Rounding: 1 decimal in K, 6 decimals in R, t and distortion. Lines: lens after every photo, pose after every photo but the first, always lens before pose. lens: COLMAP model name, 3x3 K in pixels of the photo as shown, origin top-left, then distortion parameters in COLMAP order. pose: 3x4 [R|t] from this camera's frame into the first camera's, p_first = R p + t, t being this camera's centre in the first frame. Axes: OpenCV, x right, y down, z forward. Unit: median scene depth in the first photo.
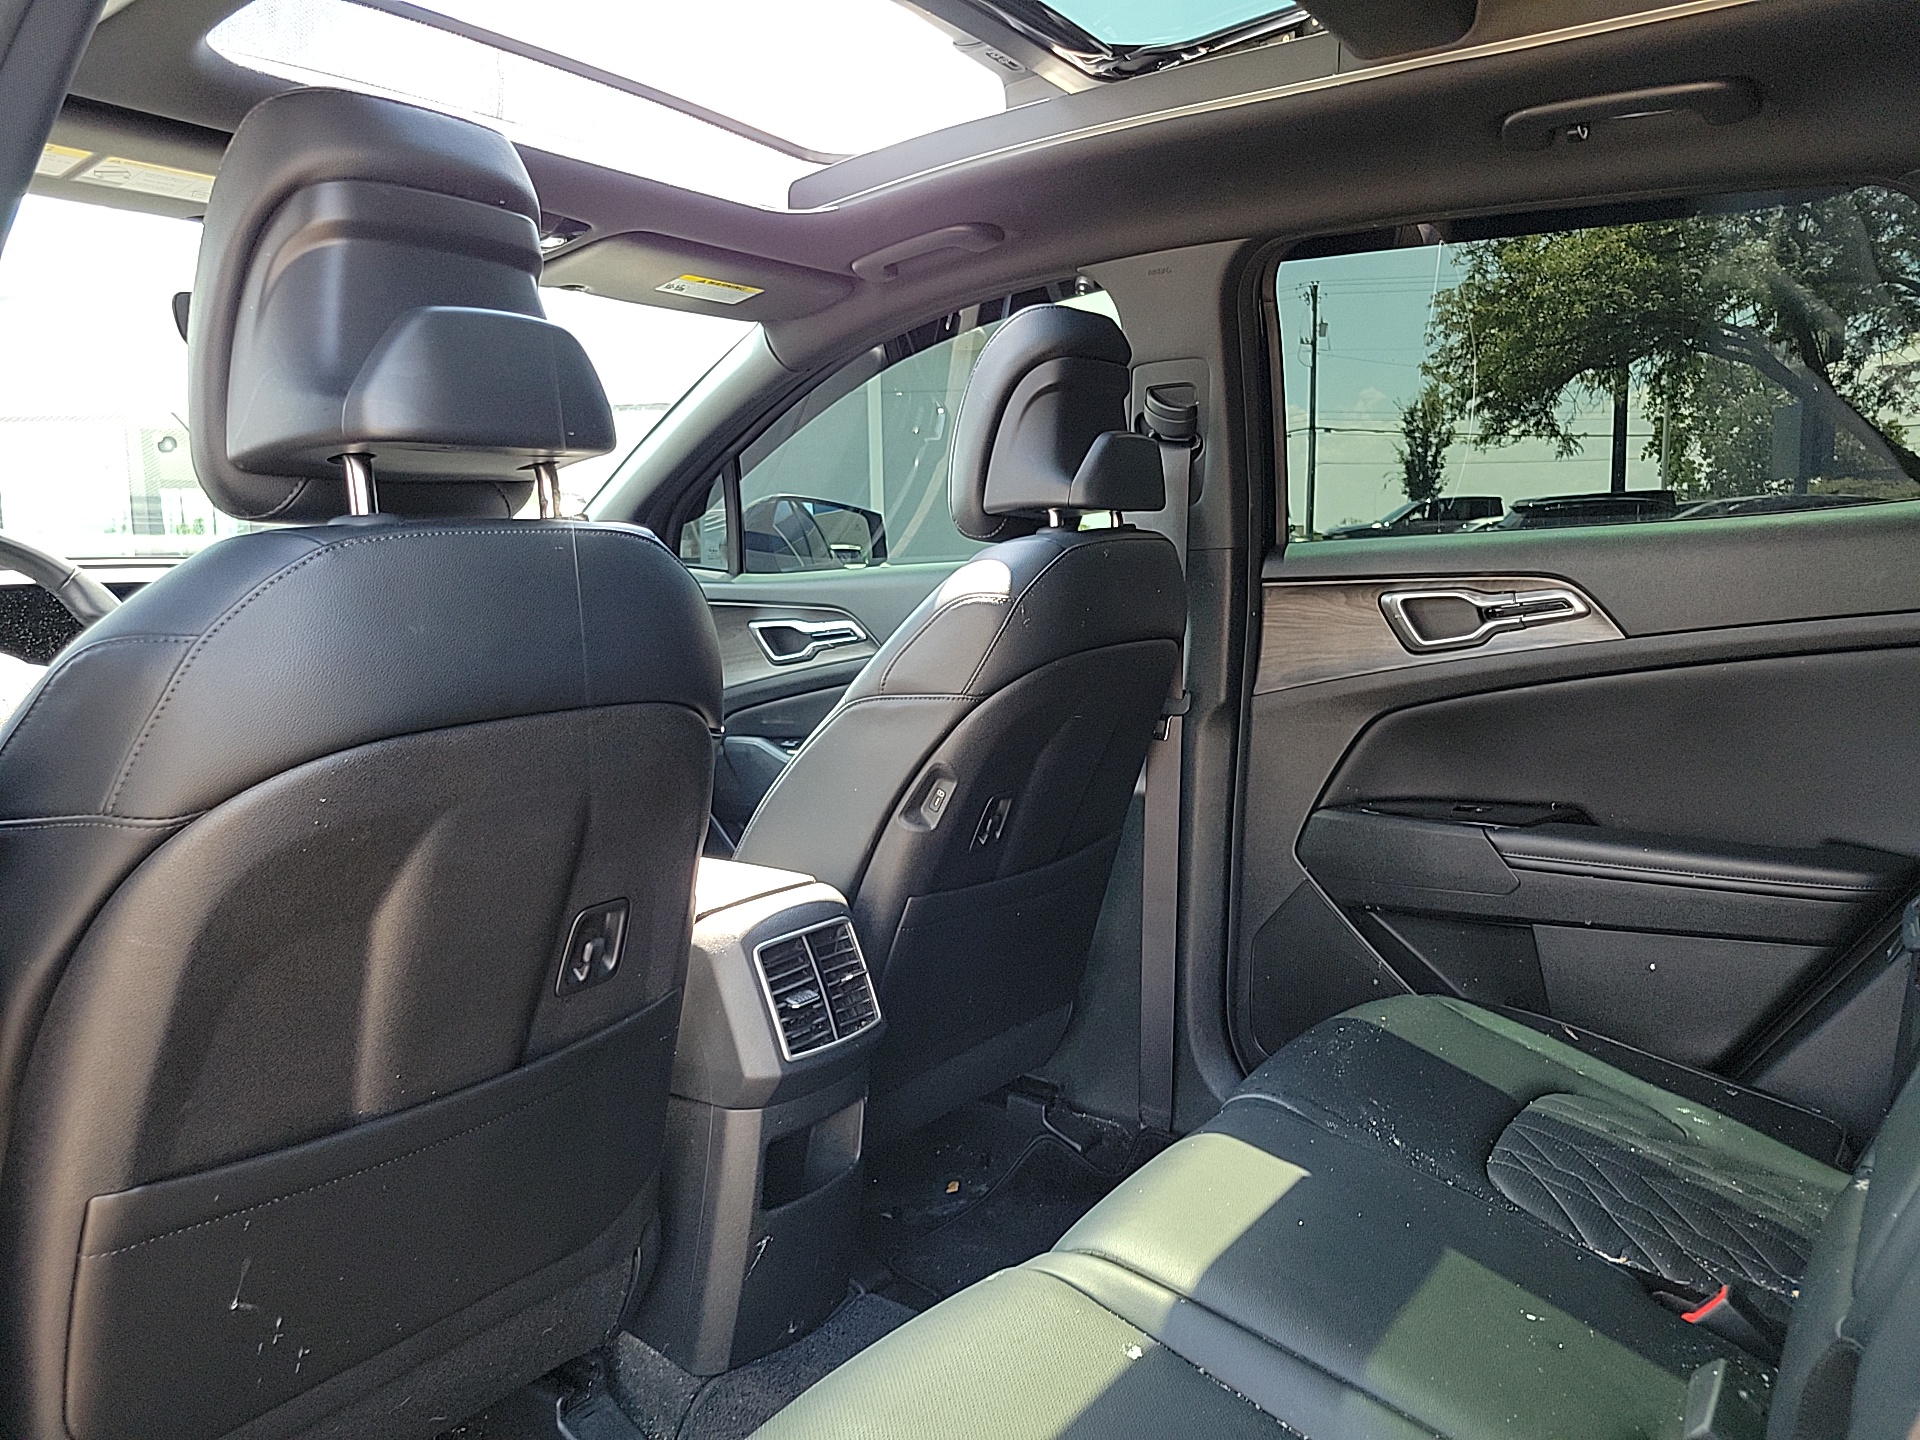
lens RADIAL K [[1474.0, 0, 956.2], [0, 1474.0, 725.6], [0, 0, 1]] dist [0.028998, -0.018235]
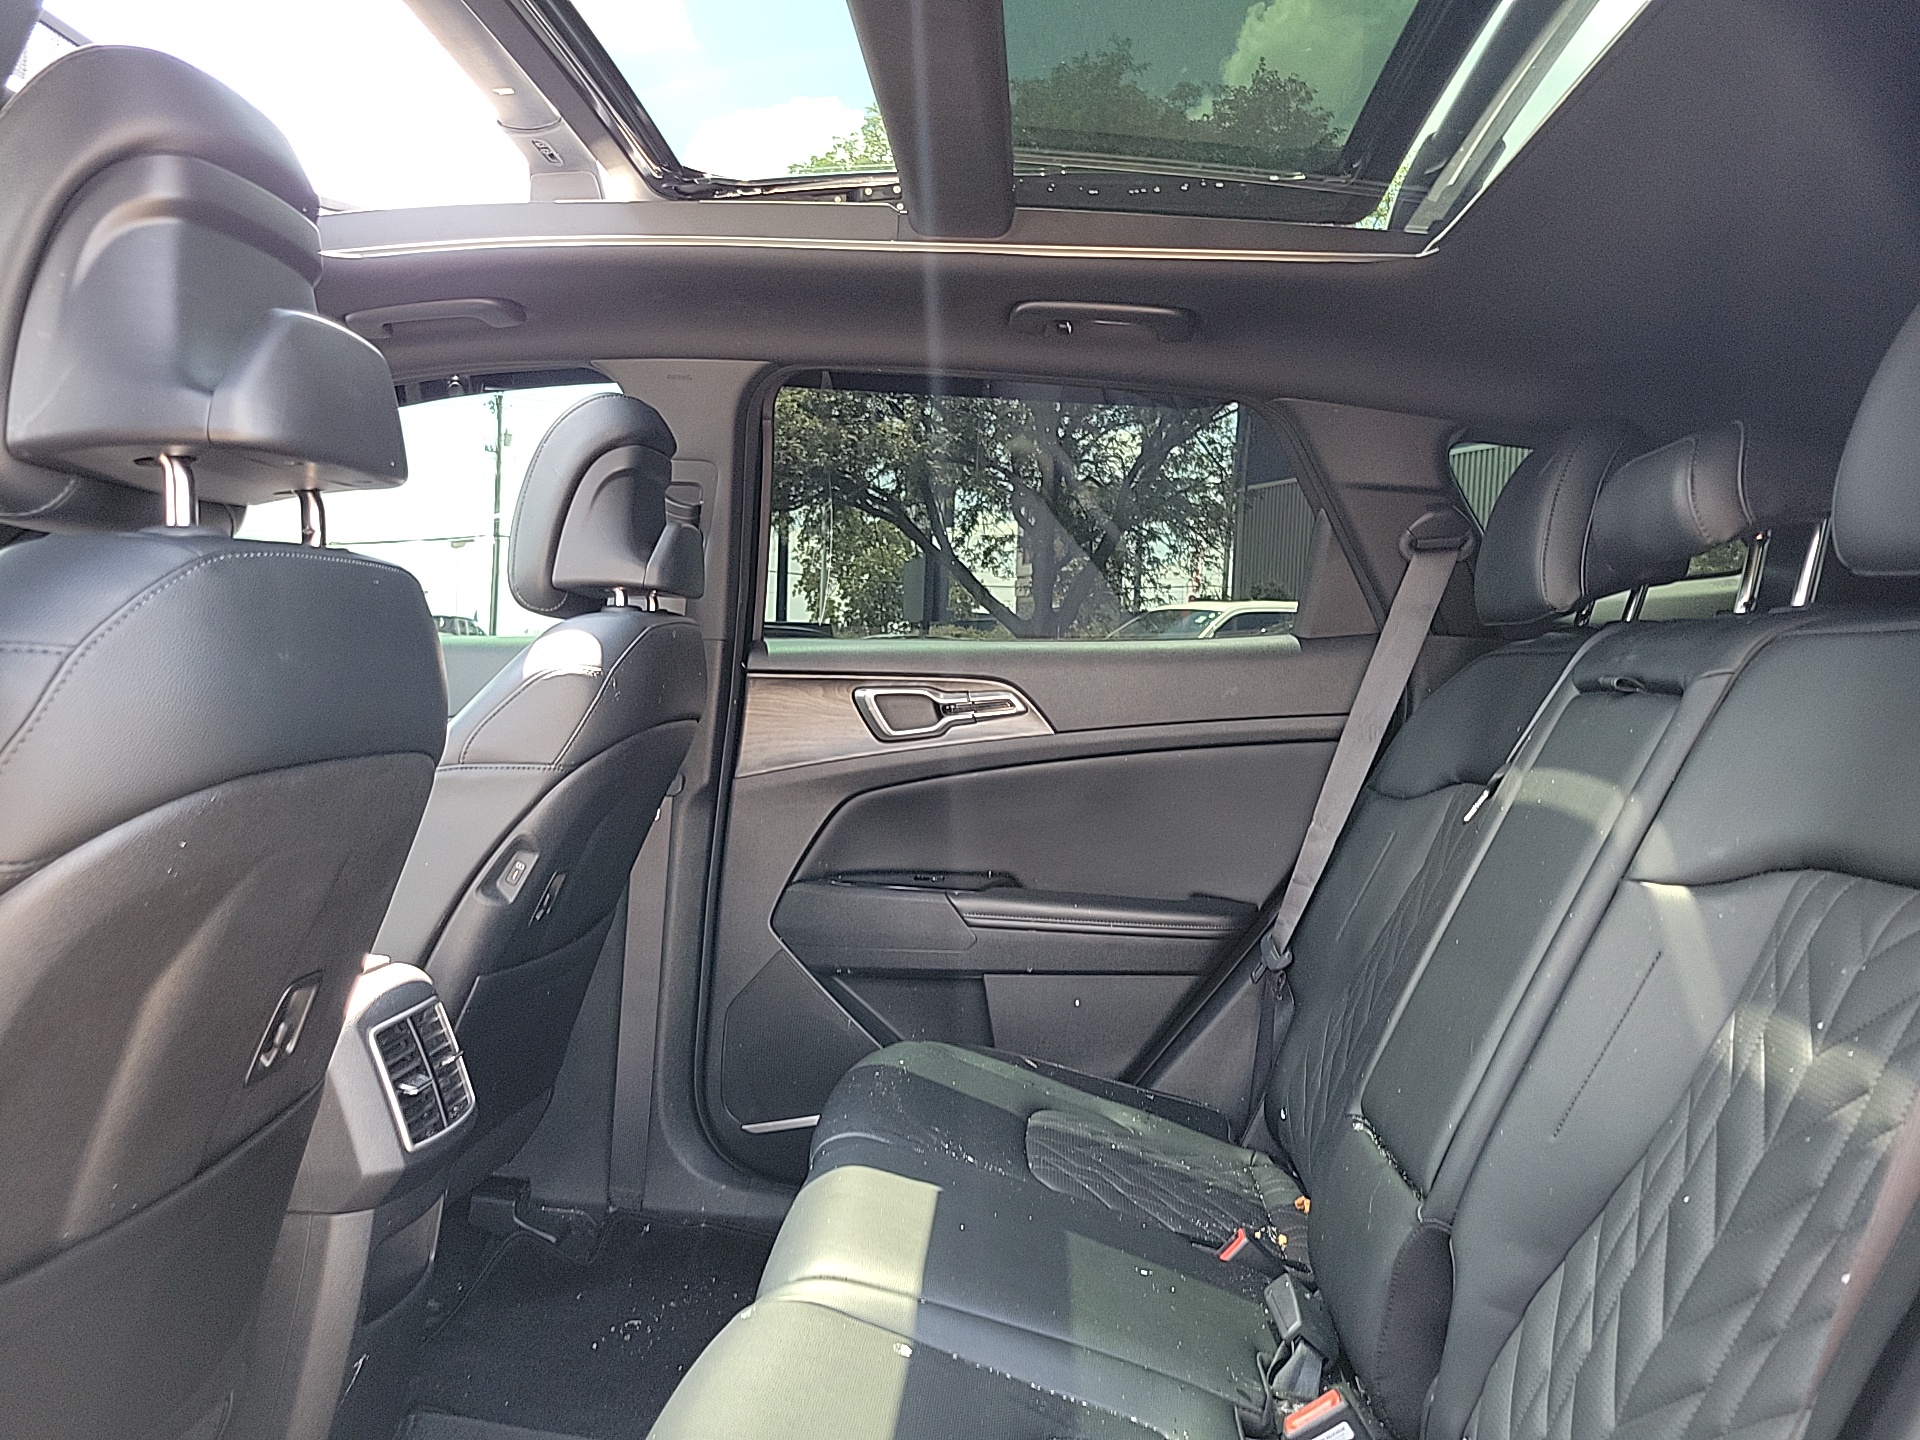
lens RADIAL K [[1474.0, 0, 946.7], [0, 1474.0, 723.4], [0, 0, 1]] dist [0.028998, -0.018235]
pose [[0.852323, 0.036054, 0.521772, -0.272727], [0.003829, 0.997164, -0.075158, 0.025274], [-0.523002, 0.066057, 0.849768, 0.010854]]
